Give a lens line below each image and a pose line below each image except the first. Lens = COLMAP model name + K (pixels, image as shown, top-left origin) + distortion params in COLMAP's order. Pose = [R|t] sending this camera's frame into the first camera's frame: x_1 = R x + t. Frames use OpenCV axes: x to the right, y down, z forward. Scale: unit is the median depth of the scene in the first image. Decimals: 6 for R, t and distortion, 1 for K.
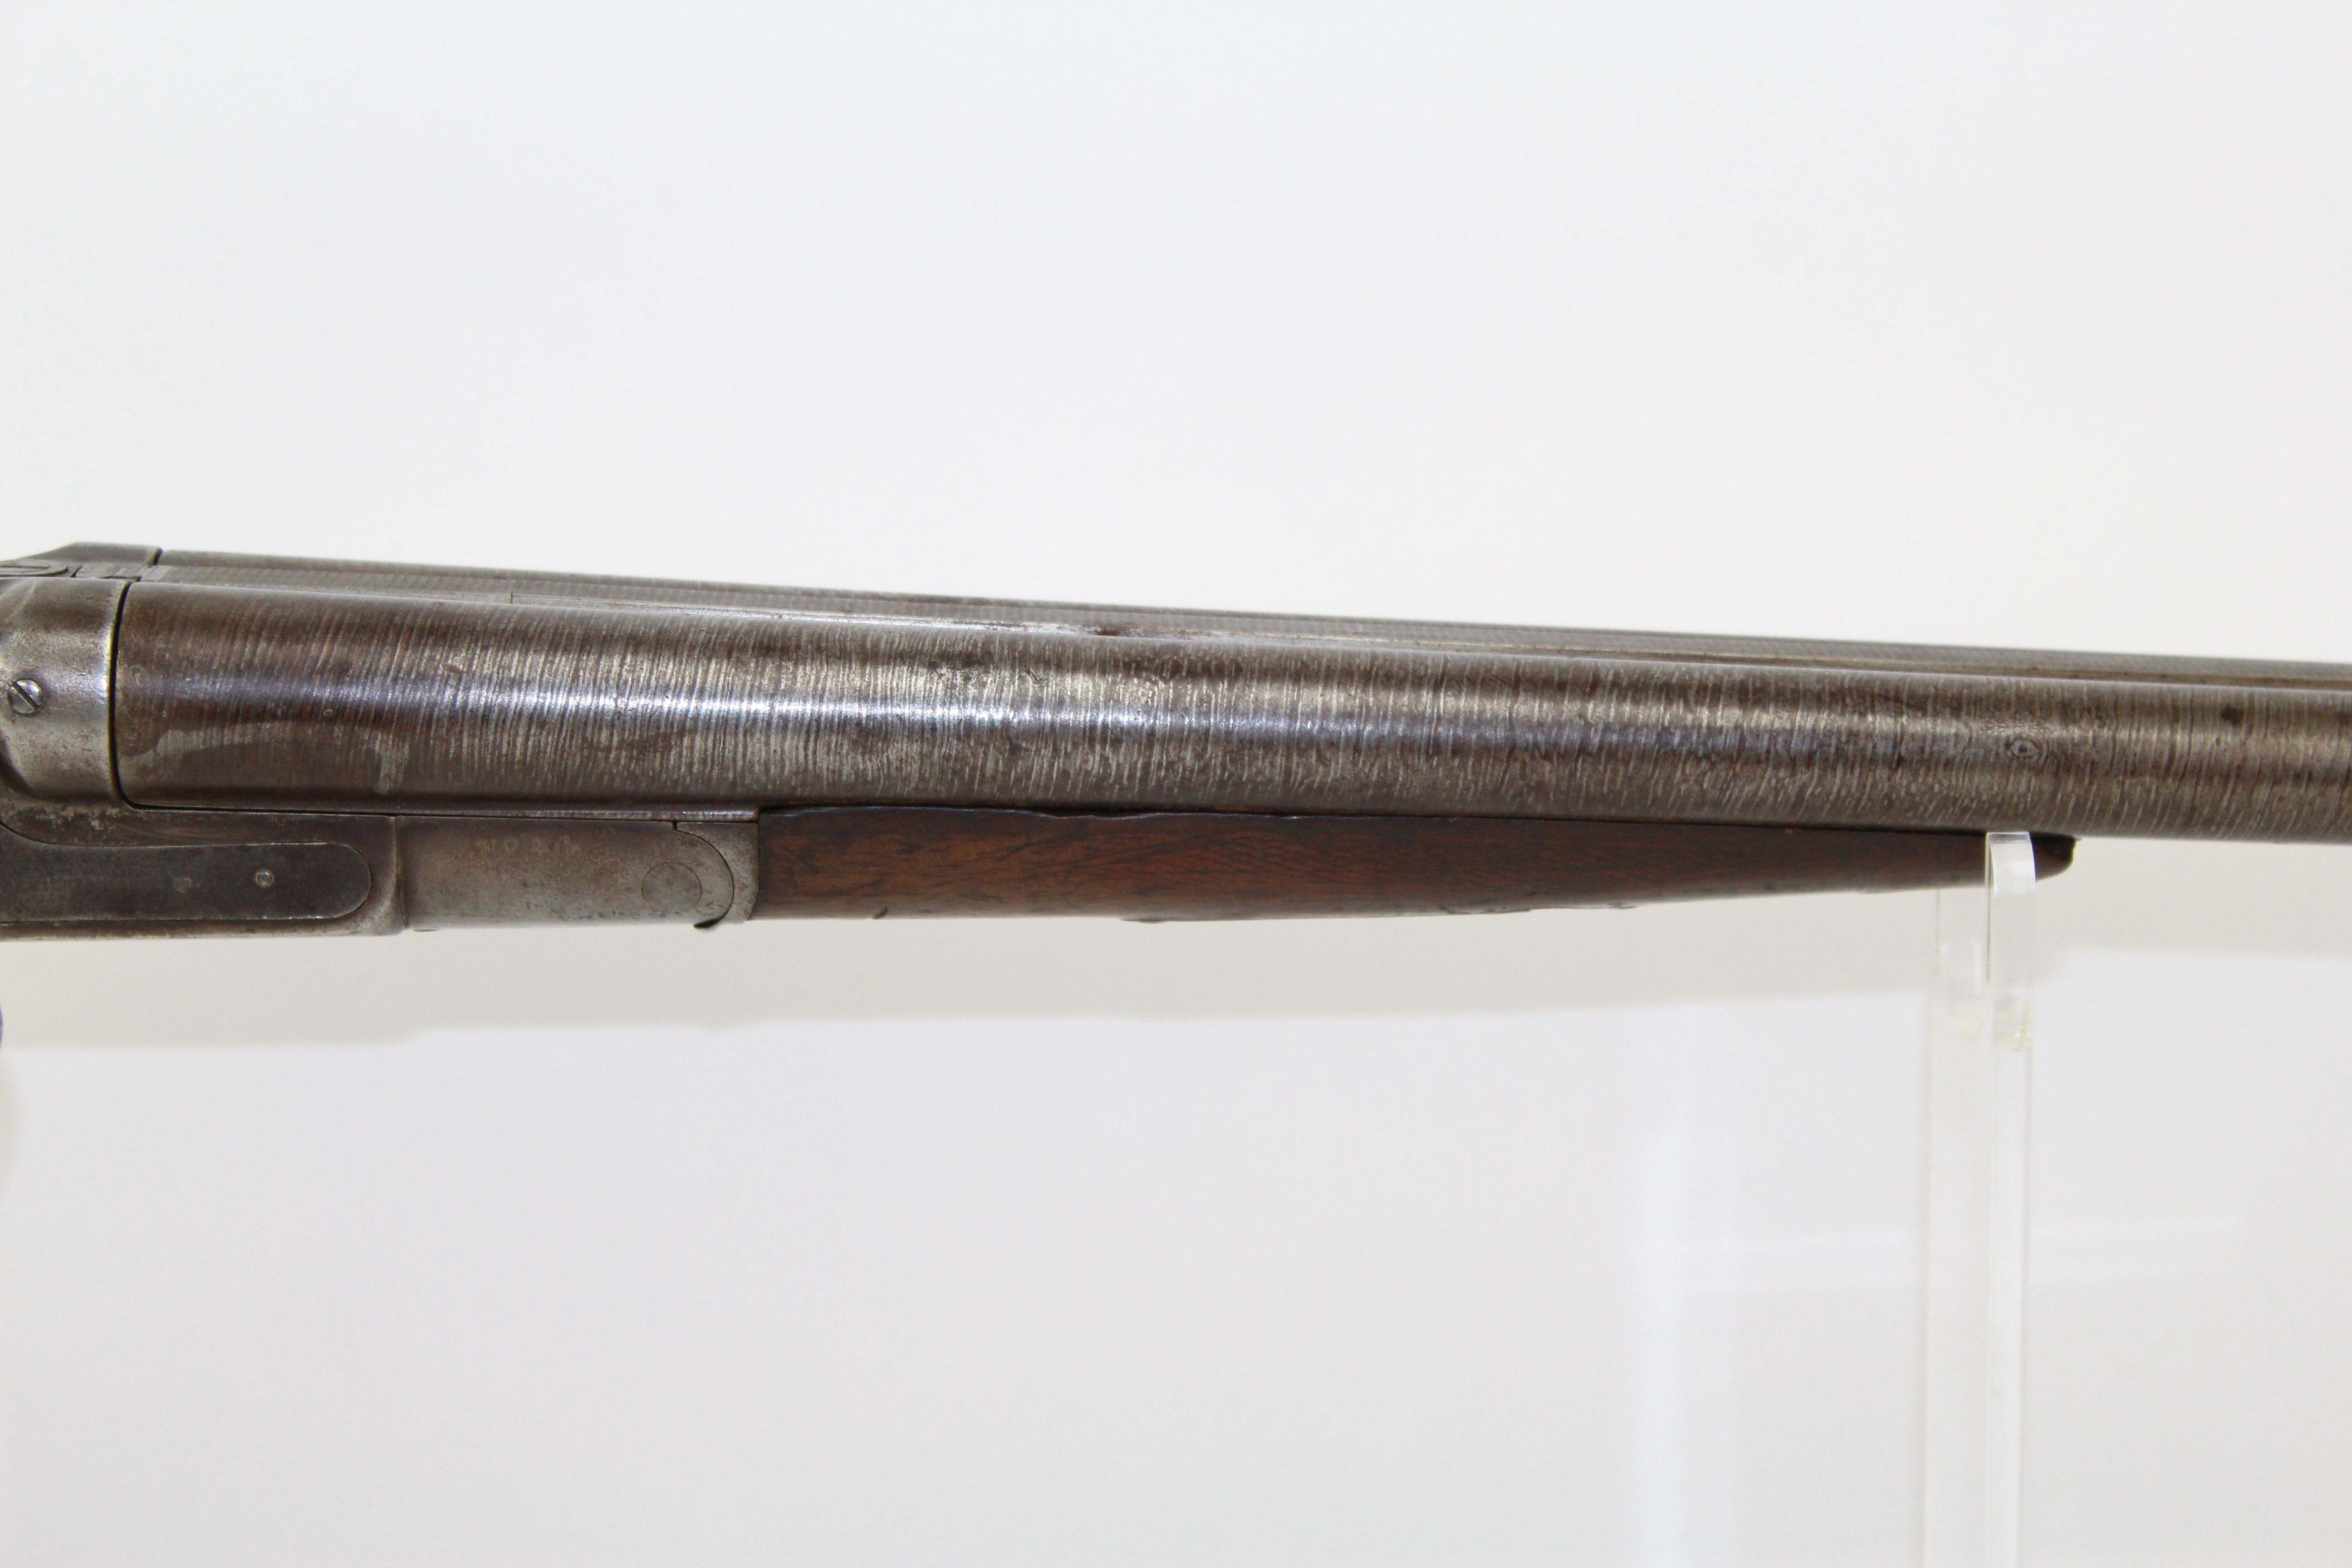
lens RADIAL K [[5938.6, 0, 1177.1], [0, 5938.6, 786.0], [0, 0, 1]] dist [0.127189, 0.000000]
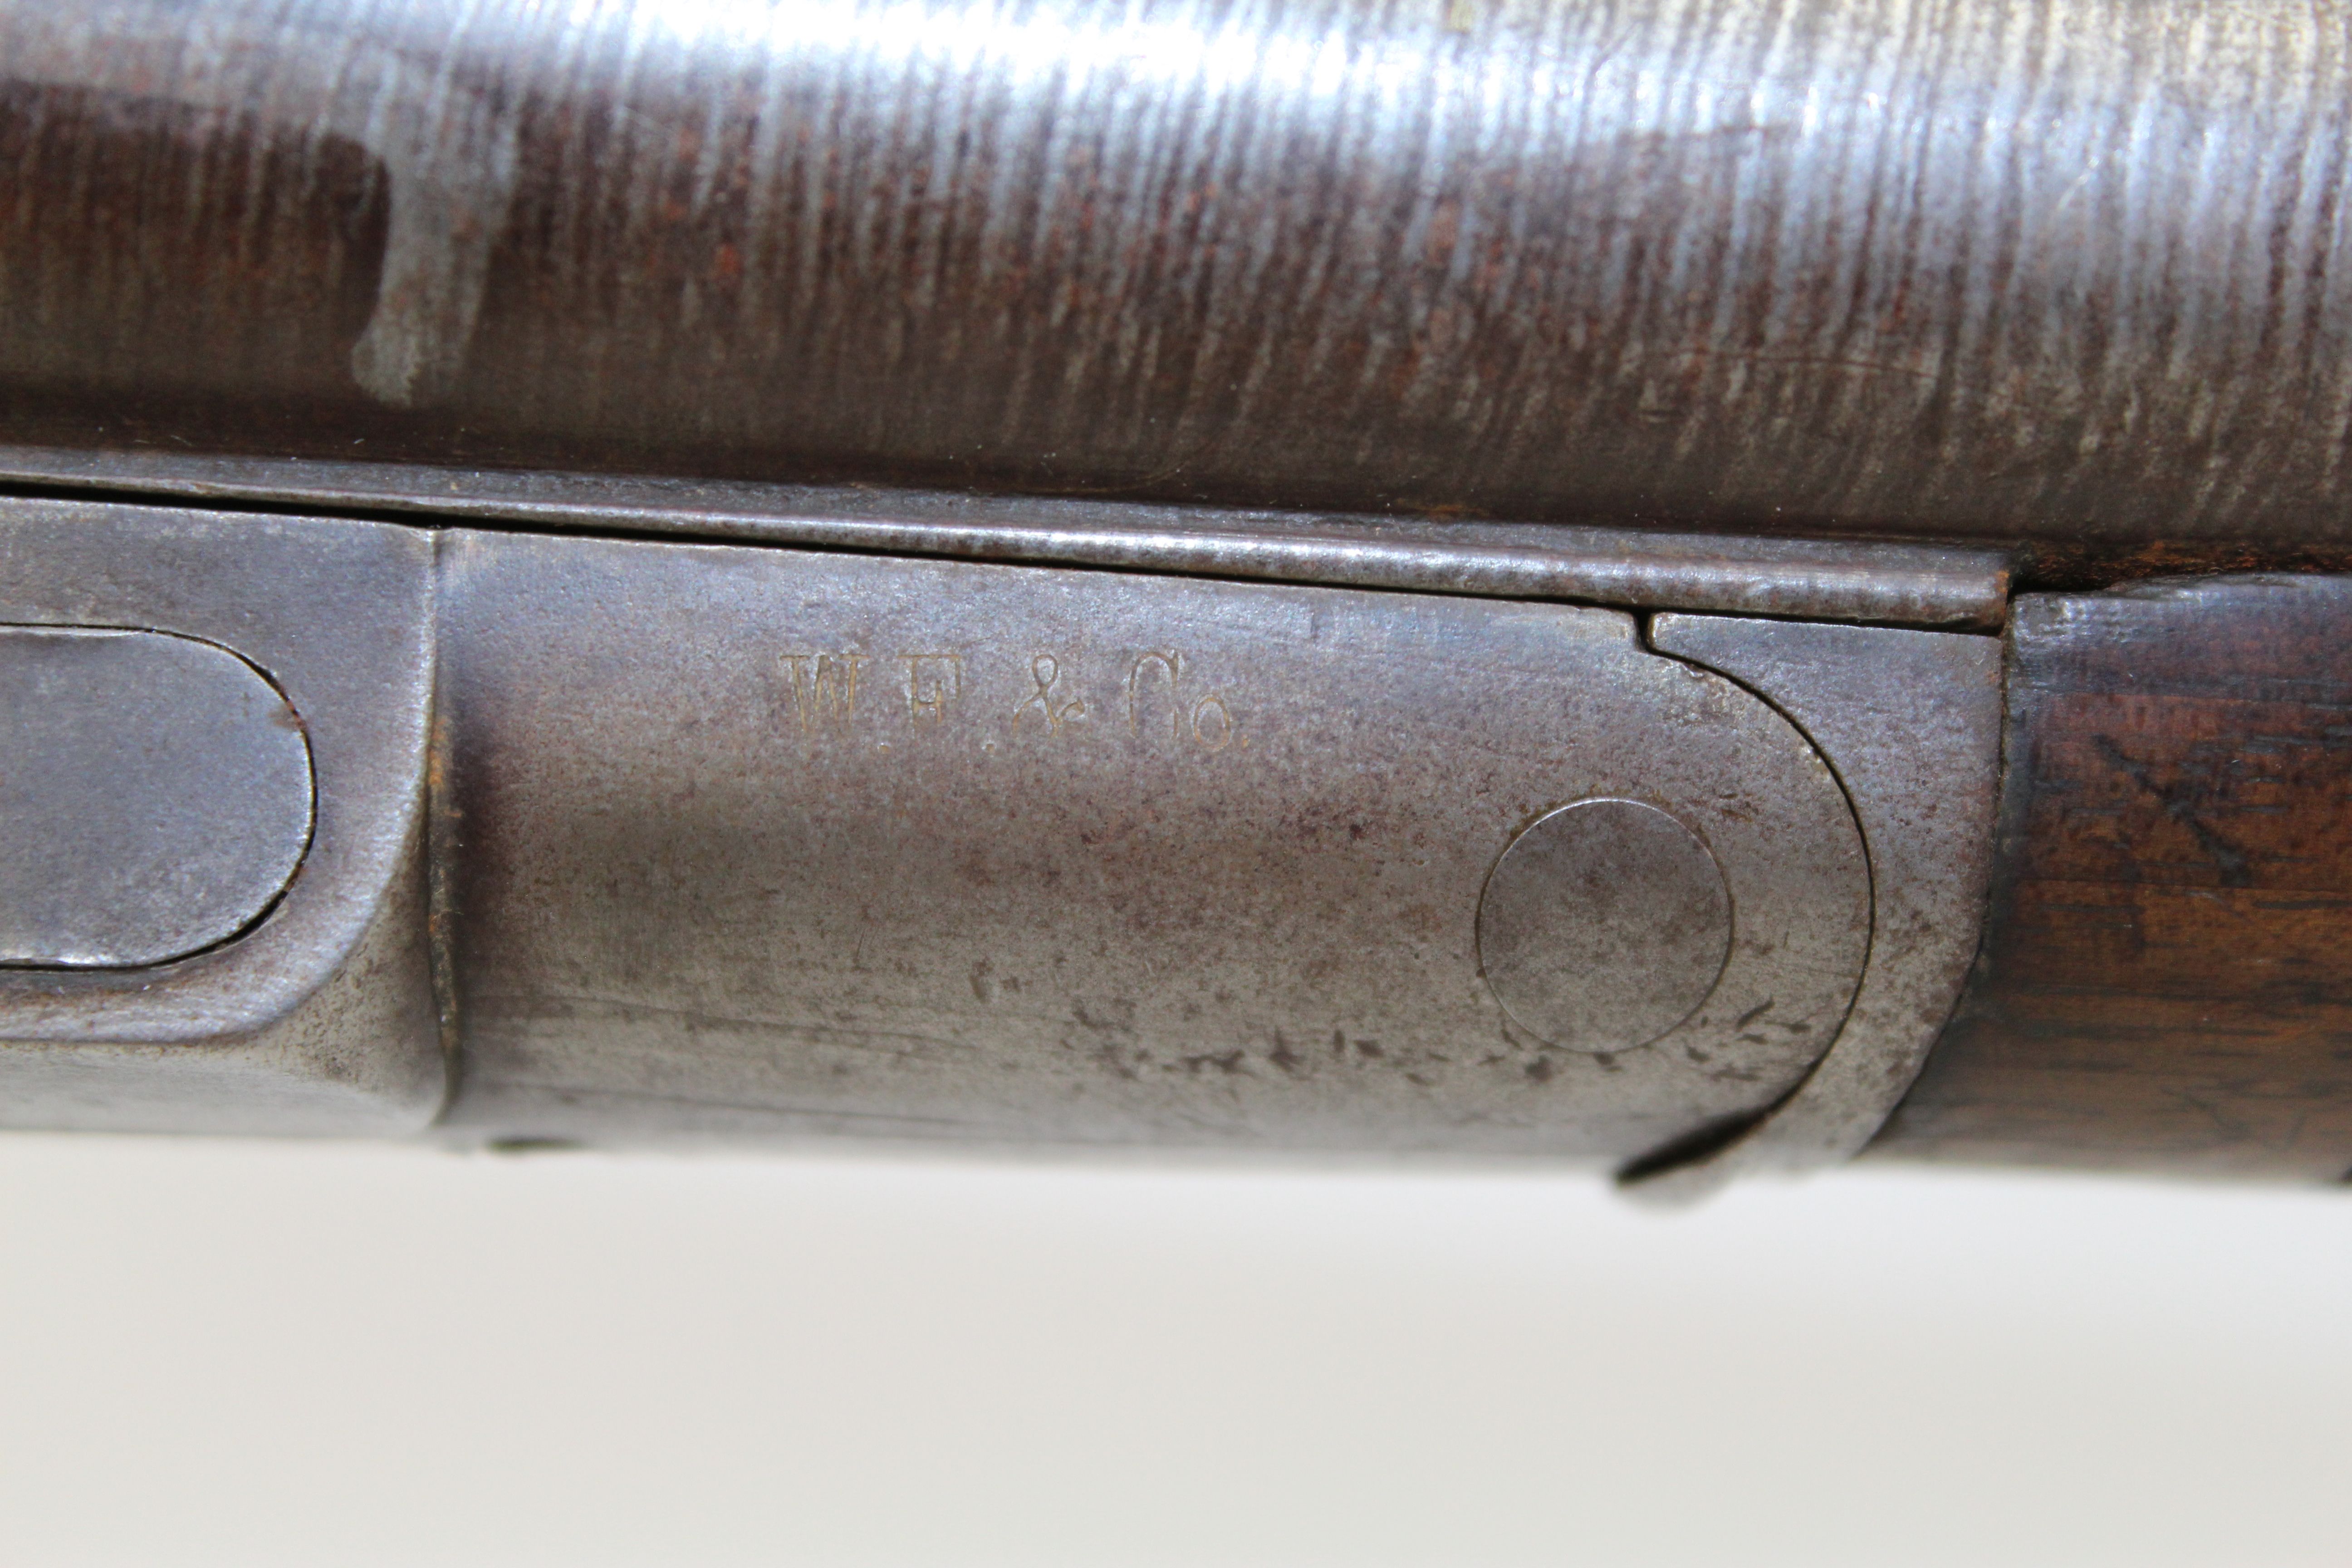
lens RADIAL K [[5938.6, 0, 1174.9], [0, 5938.6, 784.5], [0, 0, 1]] dist [0.127189, 0.000000]
pose [[0.999048, 0.038595, -0.020318, -0.089826], [-0.042315, 0.970593, -0.236977, 0.062226], [0.010574, 0.237611, 0.971303, 0.715836]]
